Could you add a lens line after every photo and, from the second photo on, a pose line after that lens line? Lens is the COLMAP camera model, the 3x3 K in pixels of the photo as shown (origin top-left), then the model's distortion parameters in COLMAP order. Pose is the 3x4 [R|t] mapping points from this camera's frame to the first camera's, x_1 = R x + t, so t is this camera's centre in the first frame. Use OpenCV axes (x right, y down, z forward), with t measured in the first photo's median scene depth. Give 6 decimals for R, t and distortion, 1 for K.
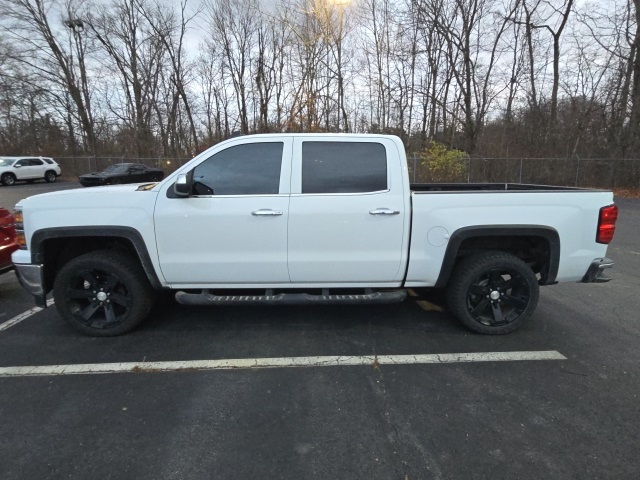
lens RADIAL K [[330.9, 0, 363.8], [0, 330.9, 239.0], [0, 0, 1]] dist [-0.003221, -0.000325]
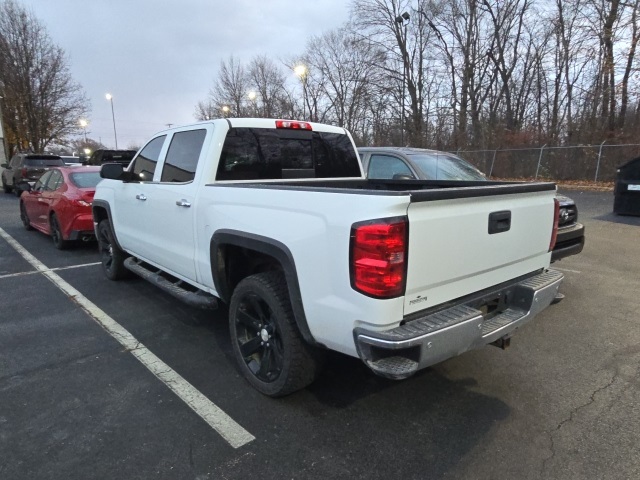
lens RADIAL K [[436.7, 0, 323.0], [0, 436.7, 240.5], [0, 0, 1]] dist [-0.007766, 0.001837]
pose [[0.620440, 0.131898, -0.773083, 1.237652], [-0.182461, 0.982983, 0.021276, -0.074512], [0.762733, 0.127857, 0.633948, 0.512856]]
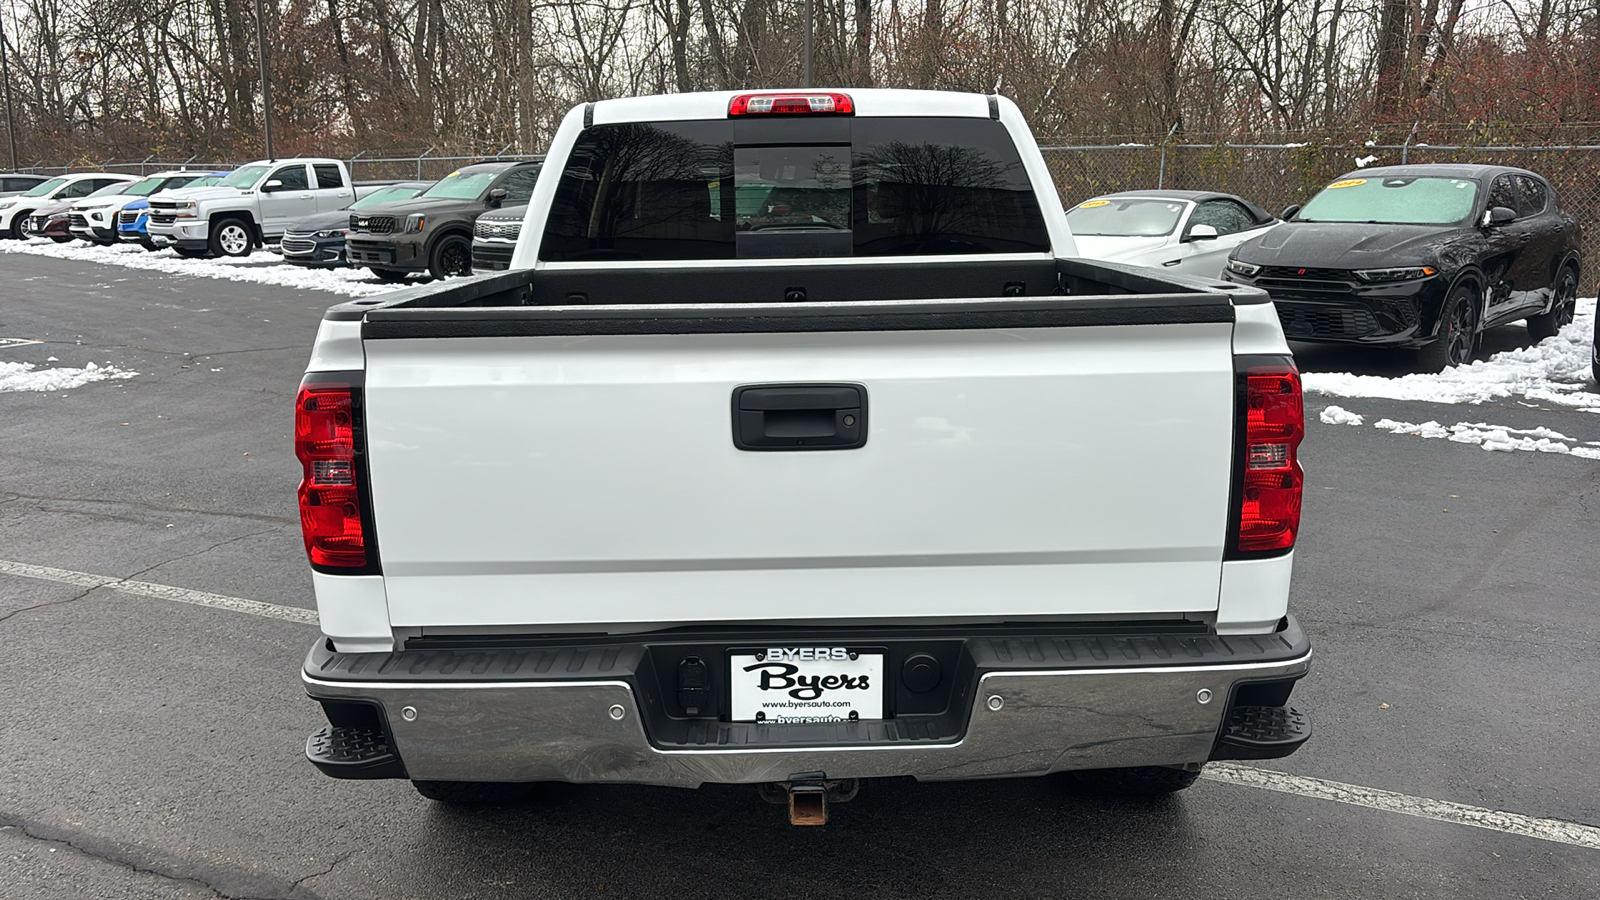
lens RADIAL K [[1392.3, 0, 800.0], [0, 1392.3, 450.0], [0, 0, 1]] dist [0.102422, -0.000738]
pose [[-0.033581, 0.180198, -0.983057, 1.647791], [-0.215929, 0.959073, 0.183177, -0.299214], [0.975832, 0.218421, 0.006703, 1.330572]]
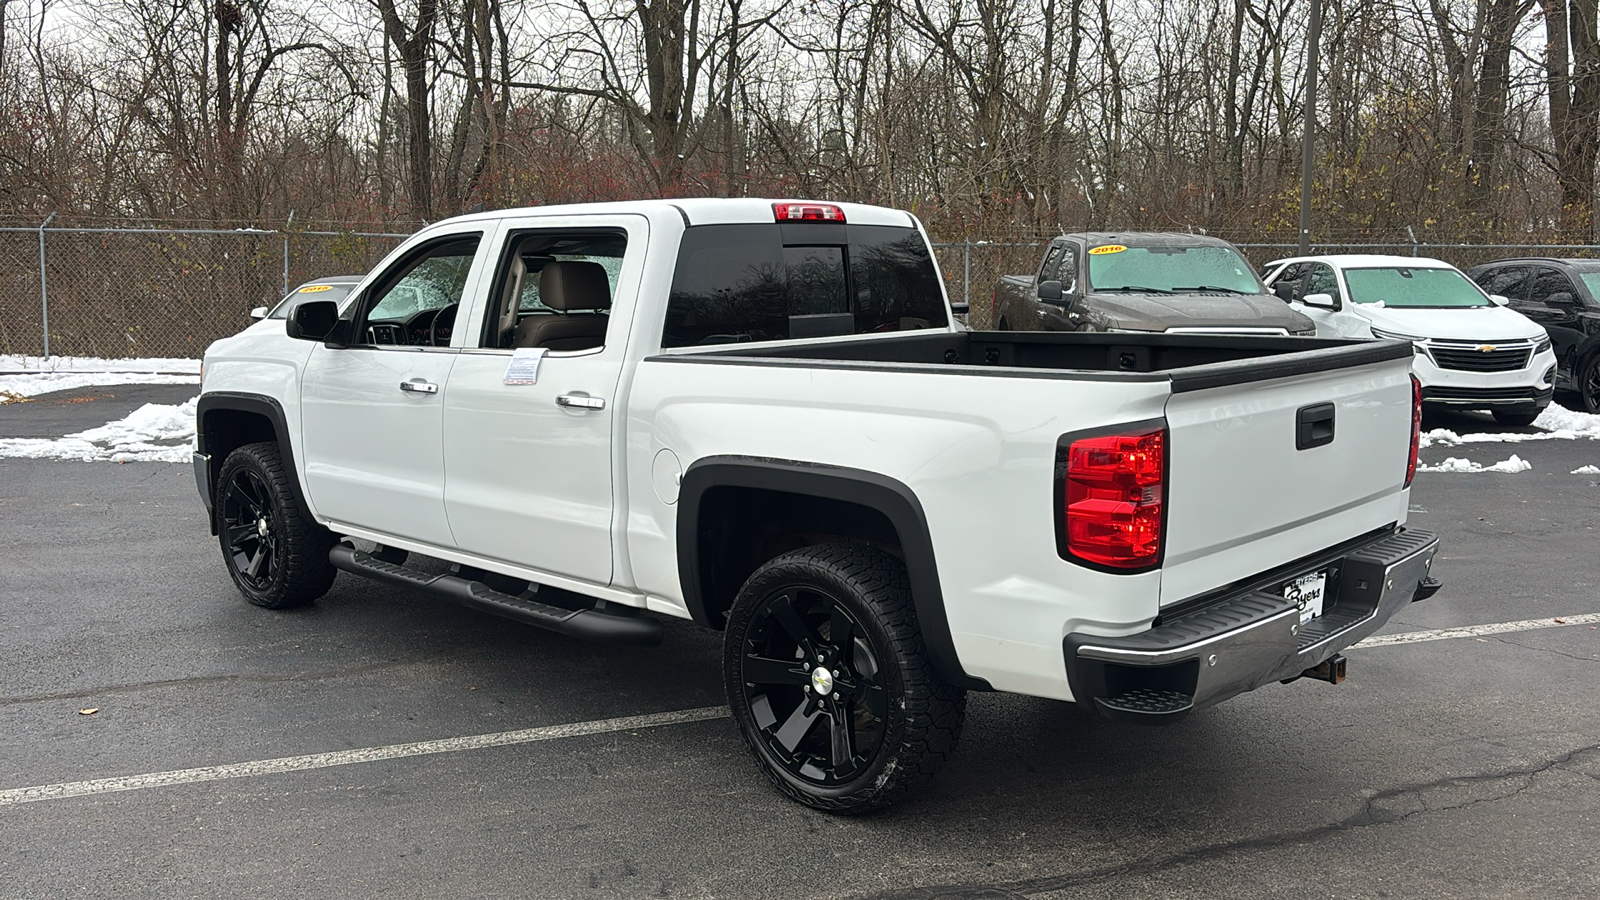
lens RADIAL K [[1392.3, 0, 800.0], [0, 1392.3, 450.0], [0, 0, 1]] dist [0.102422, -0.000738]
pose [[0.702621, 0.087007, -0.706225, 1.412029], [-0.154454, 0.987481, -0.032008, -0.009596], [0.694599, 0.131569, 0.707264, -0.014103]]
